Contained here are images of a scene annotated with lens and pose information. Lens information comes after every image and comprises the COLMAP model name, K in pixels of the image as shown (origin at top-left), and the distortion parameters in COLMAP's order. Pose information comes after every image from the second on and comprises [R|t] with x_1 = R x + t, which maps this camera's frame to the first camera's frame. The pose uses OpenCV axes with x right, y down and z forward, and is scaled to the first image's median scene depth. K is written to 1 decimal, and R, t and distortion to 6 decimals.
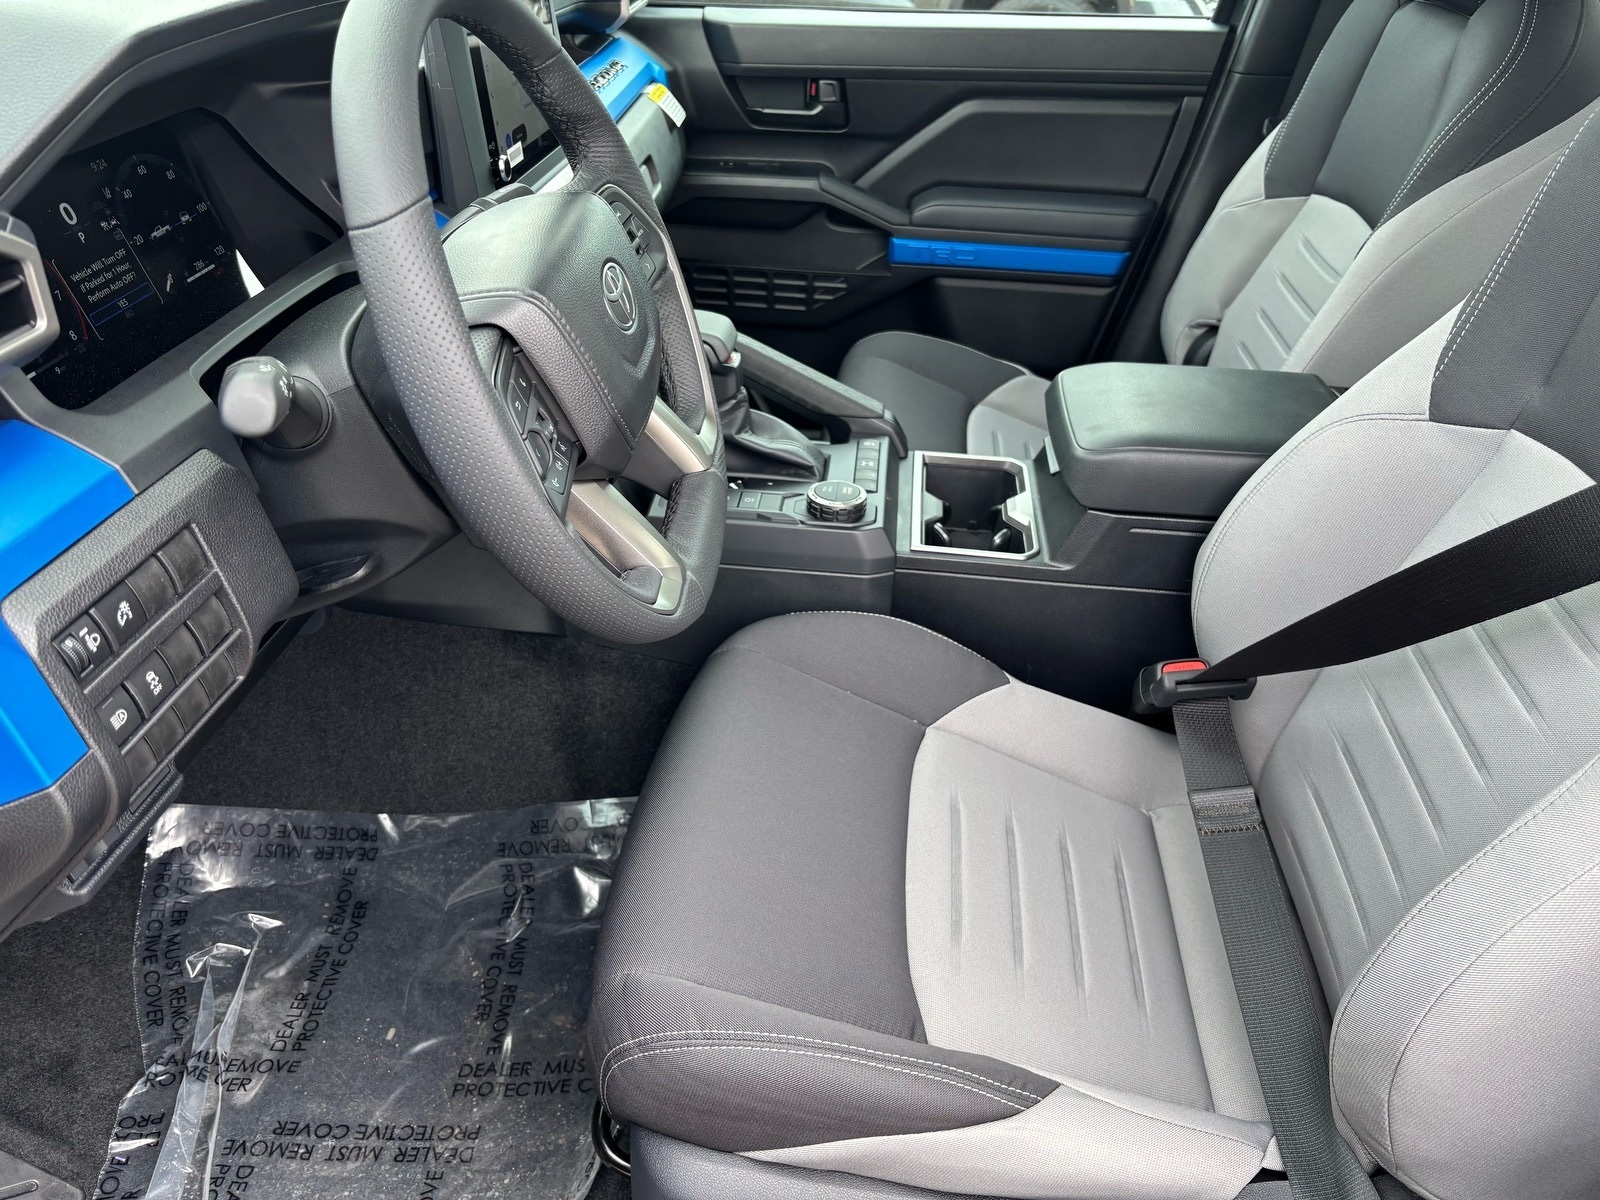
lens RADIAL K [[1207.8, 0, 800.0], [0, 1207.8, 600.0], [0, 0, 1]] dist [0.030891, -0.053404]
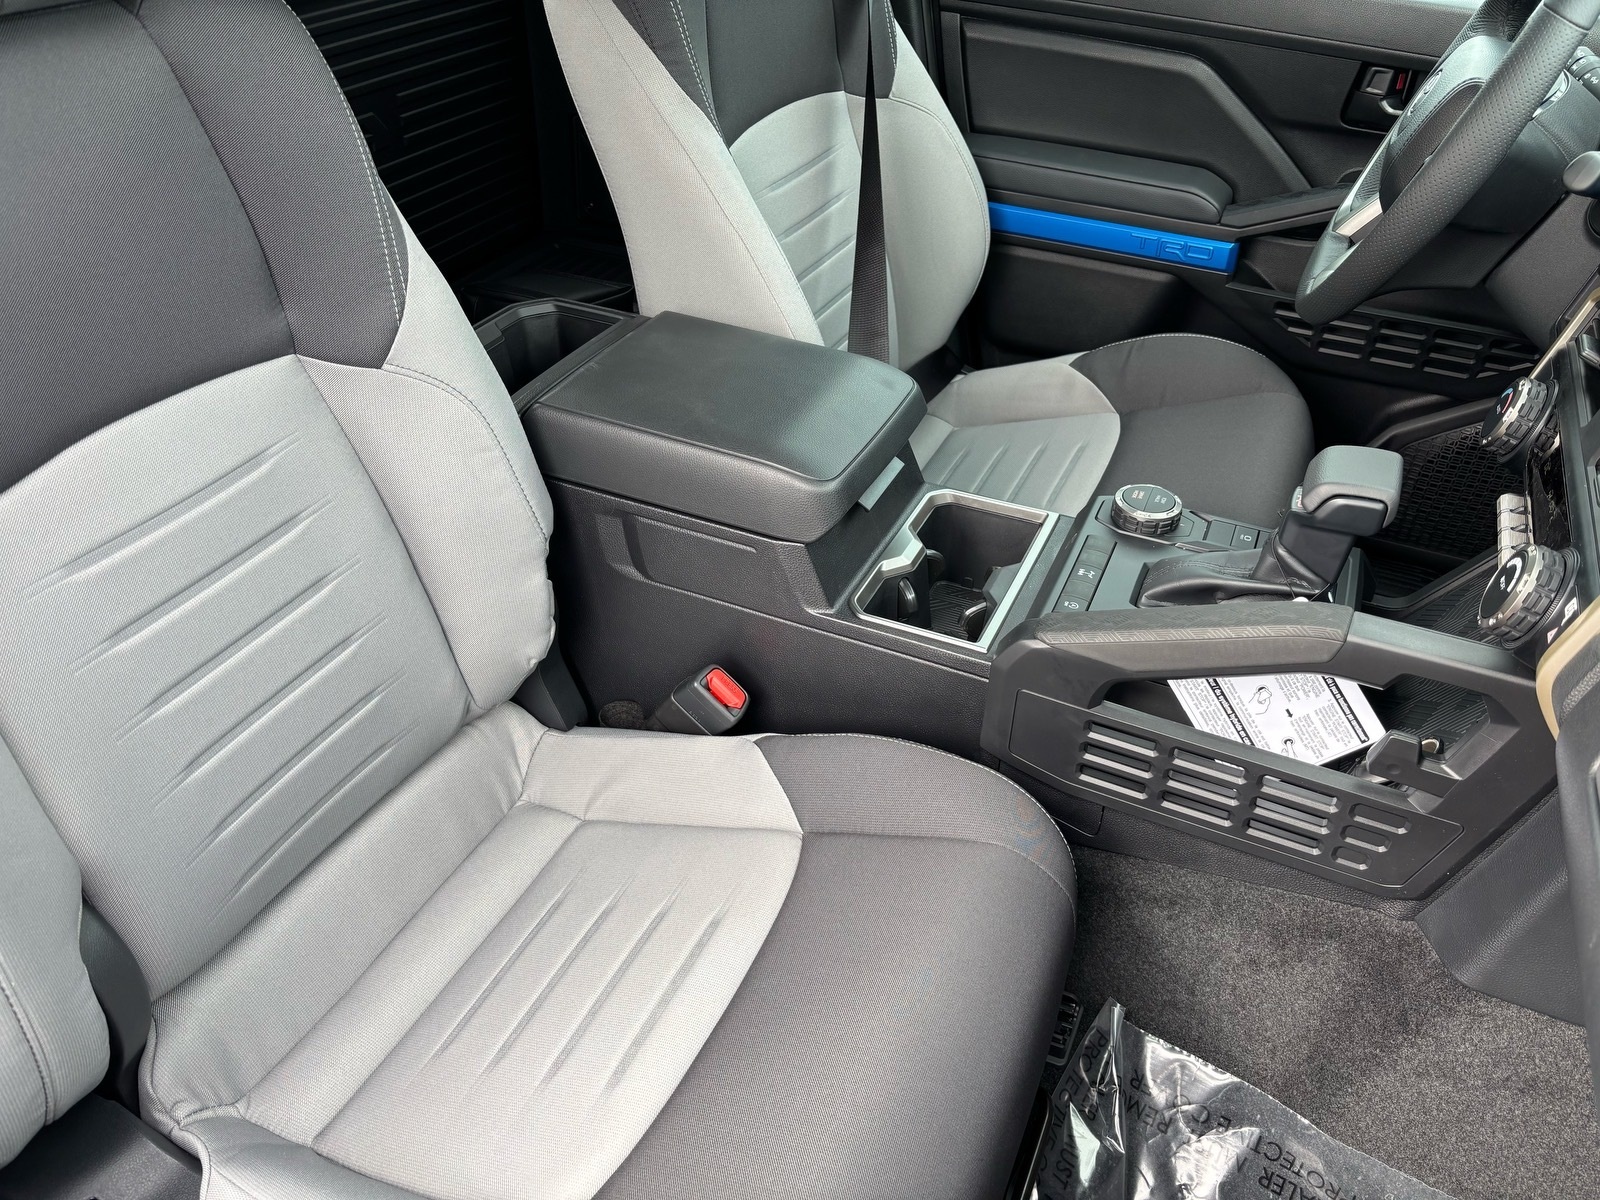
lens RADIAL K [[1206.8, 0, 791.1], [0, 1206.8, 594.6], [0, 0, 1]] dist [0.001078, 0.008148]
pose [[-0.947829, -0.233920, 0.216569, 0.067493], [0.116407, 0.378476, 0.918262, -0.901416], [-0.296766, 0.895565, -0.331501, 1.405851]]
